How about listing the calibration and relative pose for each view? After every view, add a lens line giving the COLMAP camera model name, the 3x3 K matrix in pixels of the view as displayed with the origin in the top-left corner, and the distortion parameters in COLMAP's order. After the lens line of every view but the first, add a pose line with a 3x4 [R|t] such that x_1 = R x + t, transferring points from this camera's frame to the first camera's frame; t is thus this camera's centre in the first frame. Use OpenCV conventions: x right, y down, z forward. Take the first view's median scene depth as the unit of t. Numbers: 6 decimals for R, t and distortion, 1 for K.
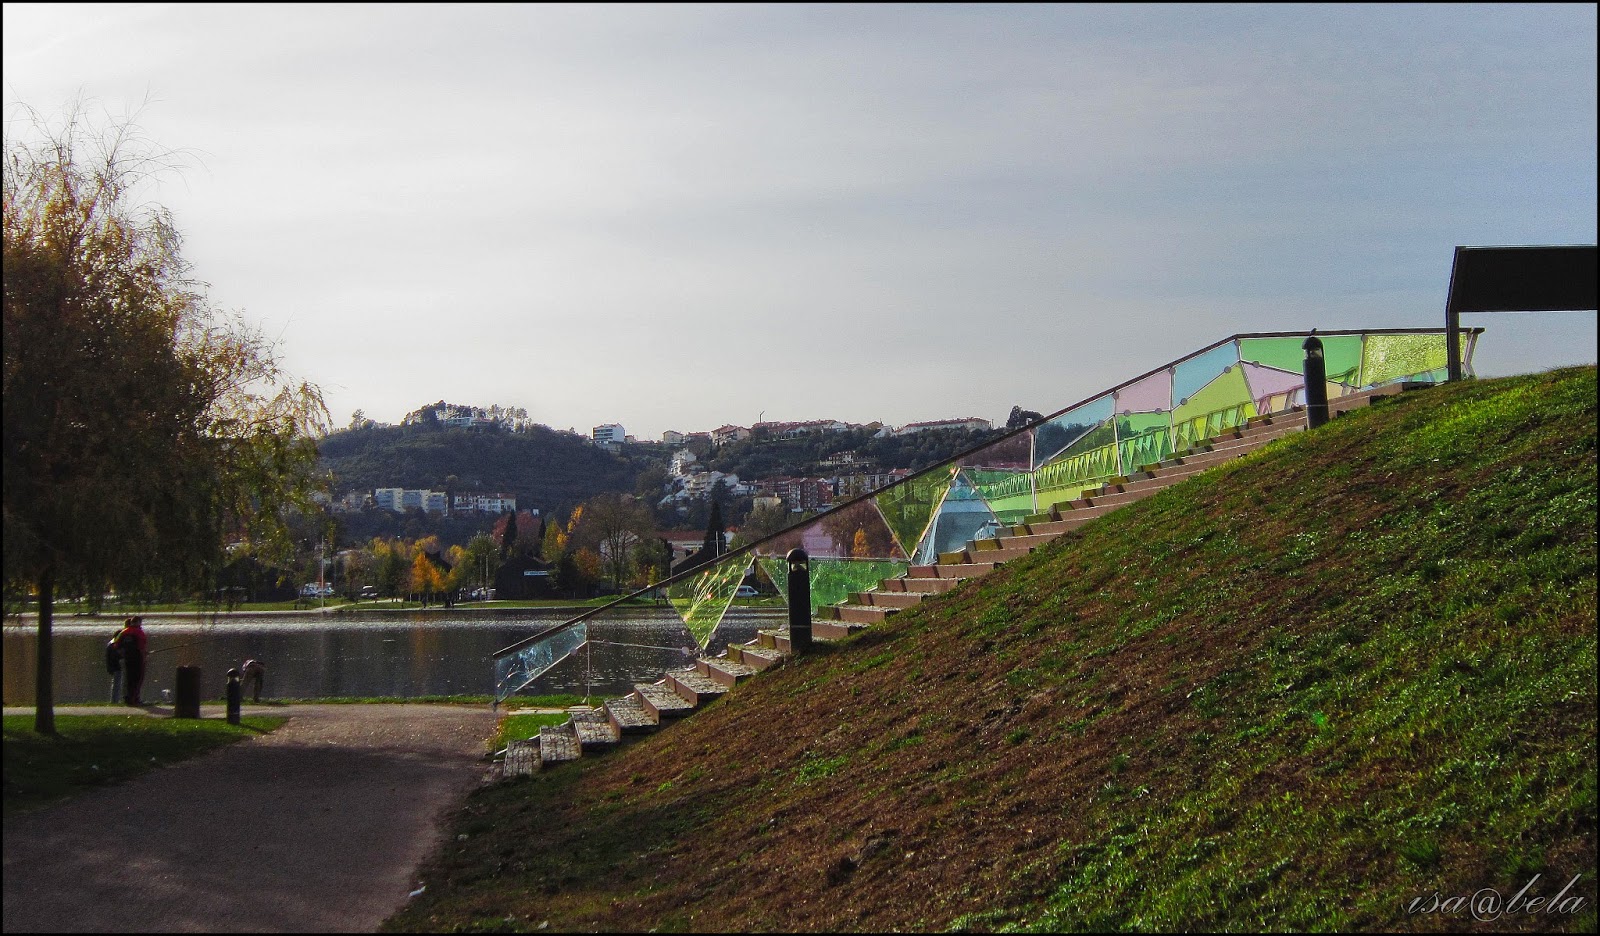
lens RADIAL K [[1257.7, 0, 797.3], [0, 1257.7, 470.4], [0, 0, 1]] dist [0.048207, 0.000247]
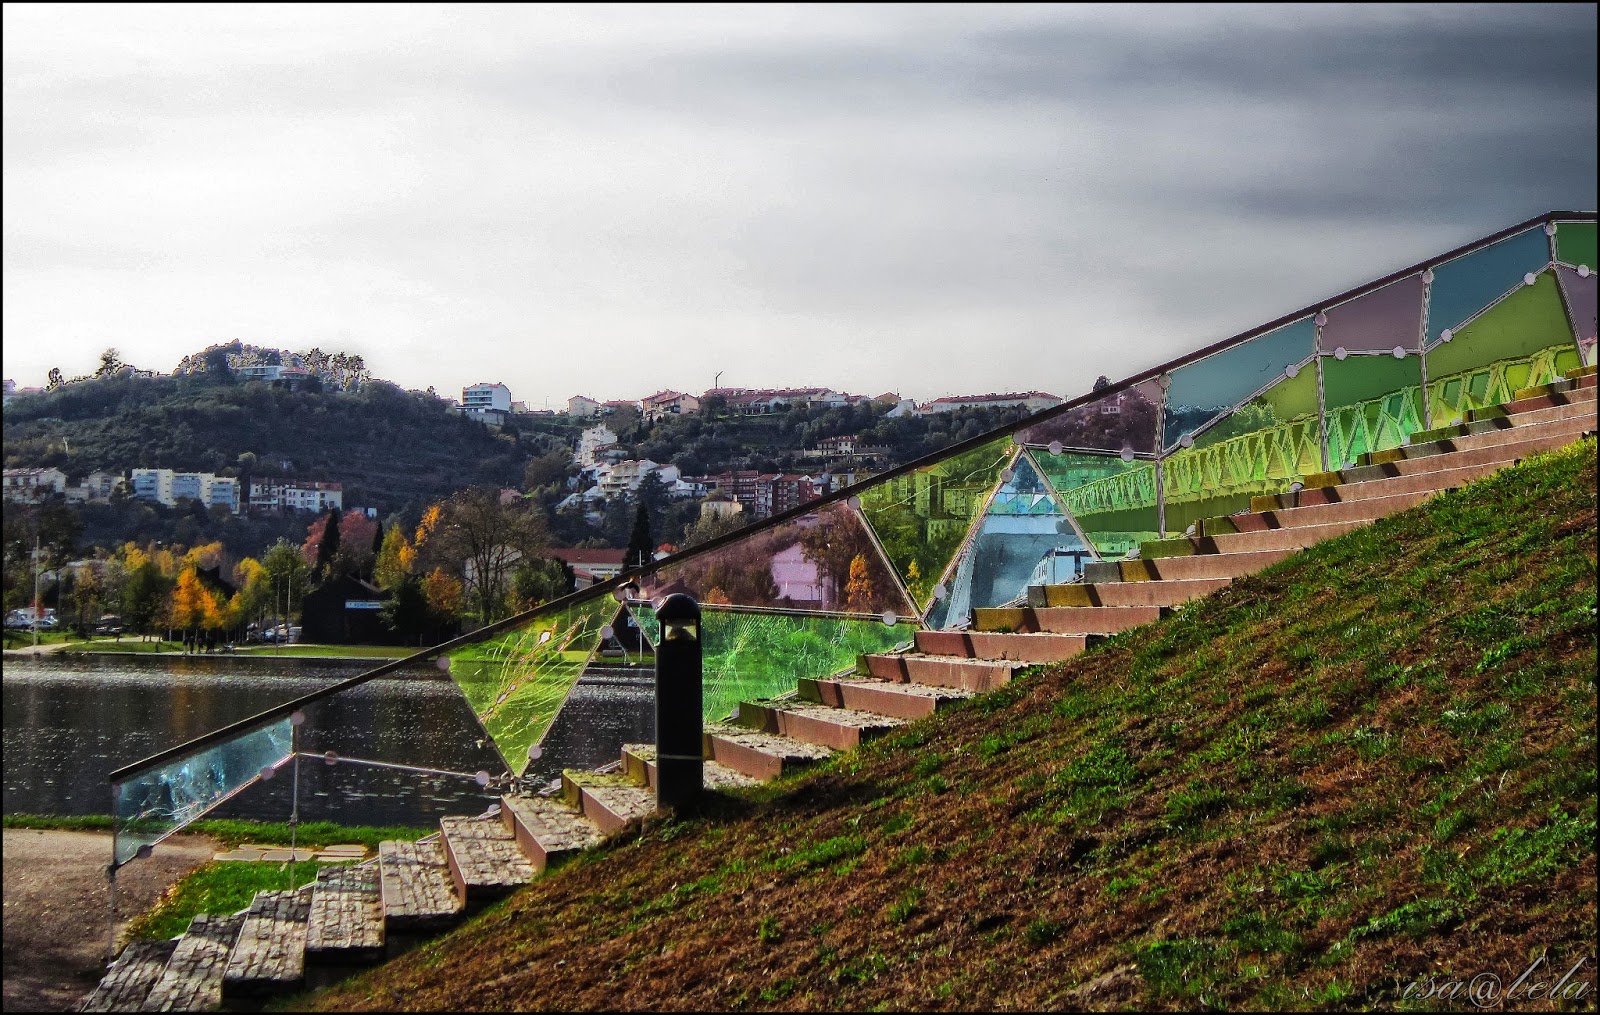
lens RADIAL K [[1685.2, 0, 802.6], [0, 1685.2, 505.2], [0, 0, 1]] dist [0.000783, 0.000000]
pose [[0.999429, 0.033273, 0.005870, 0.014904], [-0.033381, 0.999255, 0.019388, 0.005161], [-0.005221, -0.019572, 0.999795, 0.128097]]
